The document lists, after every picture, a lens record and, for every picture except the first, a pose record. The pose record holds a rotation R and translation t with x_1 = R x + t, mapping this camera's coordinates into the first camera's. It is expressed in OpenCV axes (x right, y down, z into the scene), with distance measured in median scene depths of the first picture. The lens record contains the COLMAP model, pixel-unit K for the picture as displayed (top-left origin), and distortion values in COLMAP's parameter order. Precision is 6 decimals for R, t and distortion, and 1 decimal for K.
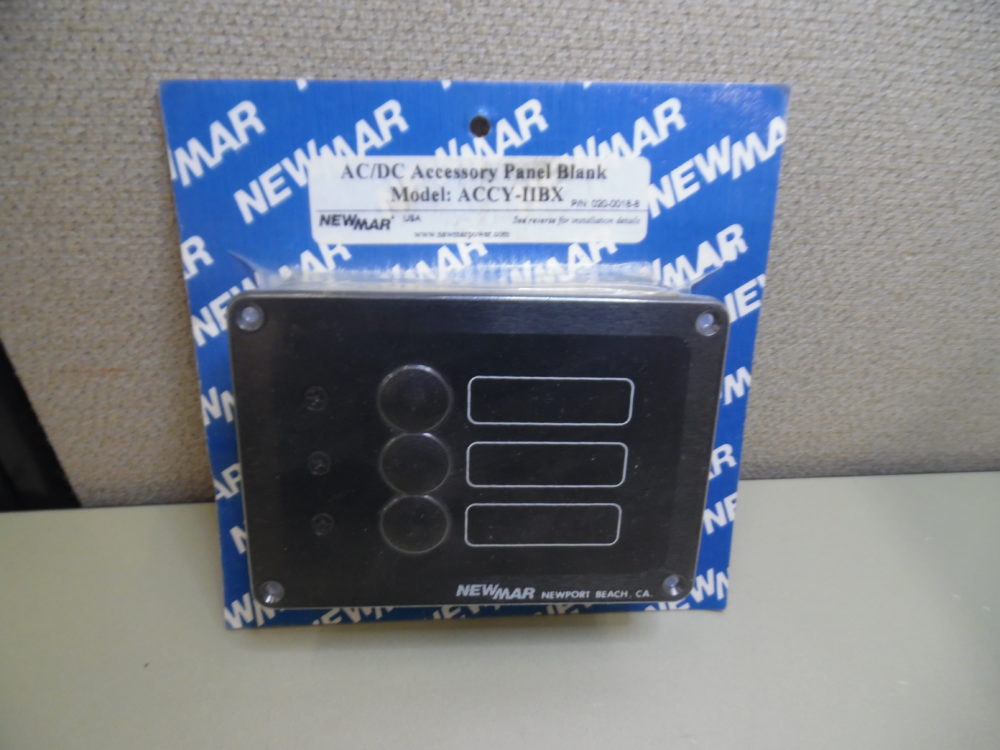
lens RADIAL K [[691.9, 0, 495.8], [0, 691.9, 369.6], [0, 0, 1]] dist [0.016782, -0.030510]
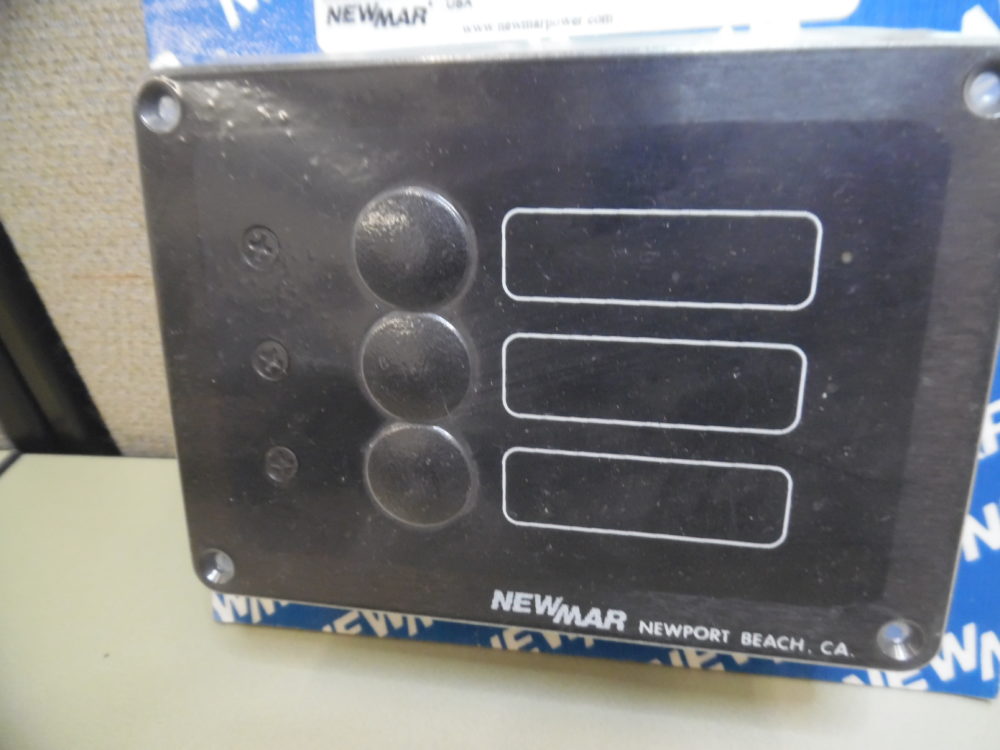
lens RADIAL K [[691.9, 0, 517.1], [0, 691.9, 362.8], [0, 0, 1]] dist [0.016782, -0.030510]
pose [[0.966918, 0.033421, -0.252889, 0.104928], [-0.047934, 0.997525, -0.051445, 0.145061], [0.250544, 0.061865, 0.966127, 0.416358]]
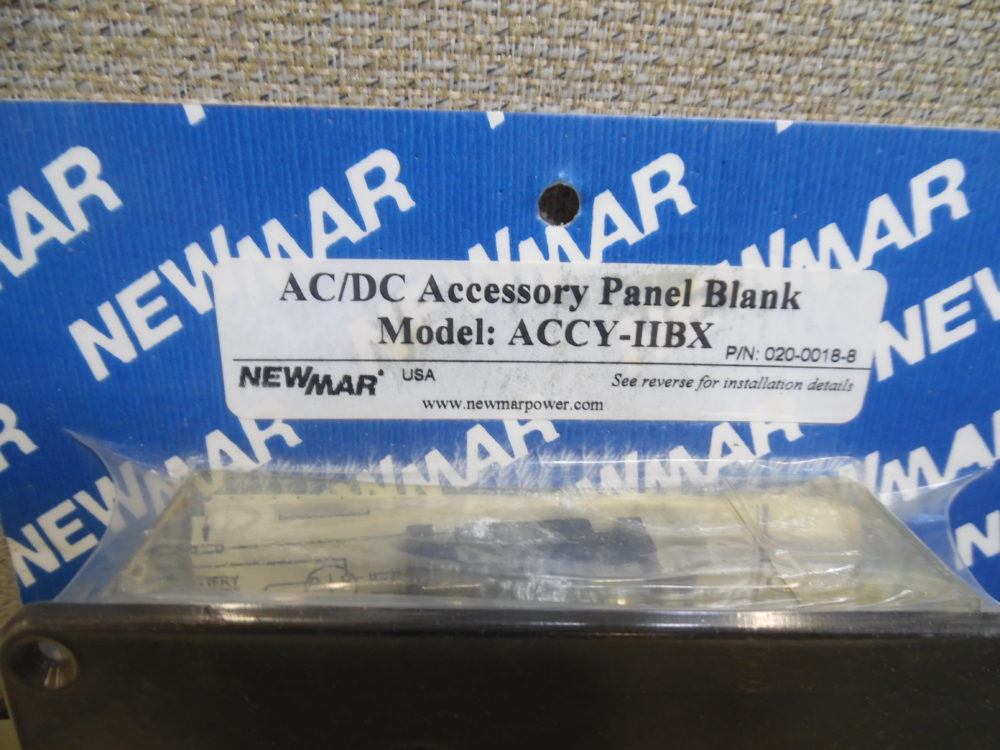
lens RADIAL K [[691.9, 0, 499.1], [0, 691.9, 376.5], [0, 0, 1]] dist [0.016782, -0.030510]
pose [[0.999446, 0.032054, -0.009008, -0.056469], [-0.031472, 0.997780, 0.058696, -0.250768], [0.010870, -0.058380, 0.998235, 0.486447]]
